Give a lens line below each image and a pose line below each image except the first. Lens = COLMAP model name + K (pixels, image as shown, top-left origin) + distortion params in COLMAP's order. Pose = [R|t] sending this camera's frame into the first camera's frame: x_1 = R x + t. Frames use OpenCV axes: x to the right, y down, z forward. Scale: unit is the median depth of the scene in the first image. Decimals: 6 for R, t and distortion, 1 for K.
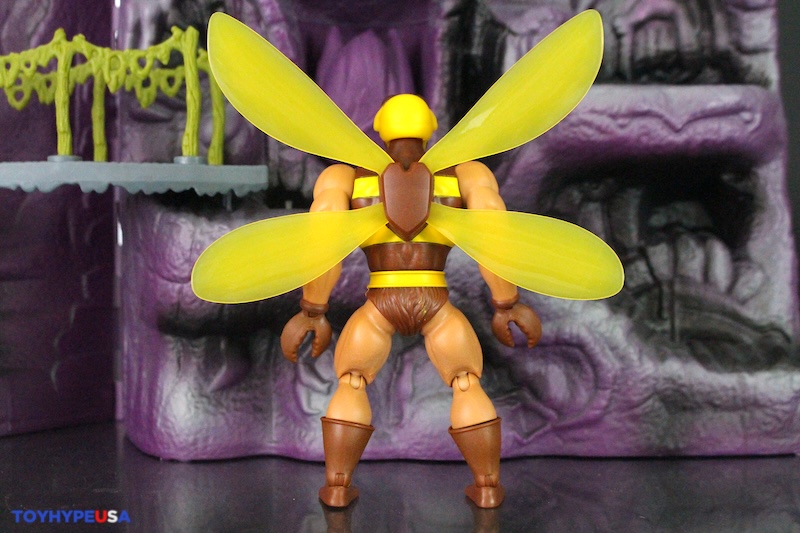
lens RADIAL K [[834.3, 0, 404.1], [0, 834.3, 266.9], [0, 0, 1]] dist [-0.014744, 0.000000]
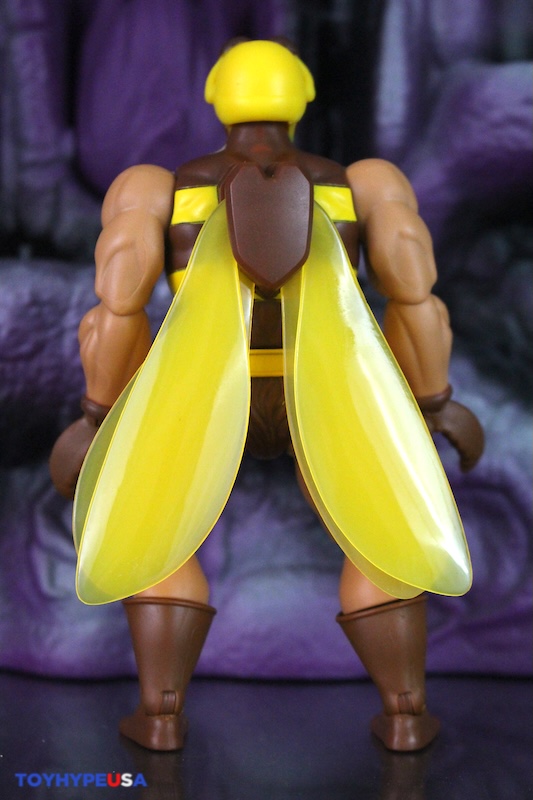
lens RADIAL K [[1075.1, 0, 266.6], [0, 1075.1, 407.0], [0, 0, 1]] dist [0.067127, 0.000000]
pose [[0.999648, 0.007029, -0.025591, 0.059242], [-0.007464, 0.999828, -0.016952, 0.049902], [0.025468, 0.017138, 0.999529, 0.218559]]
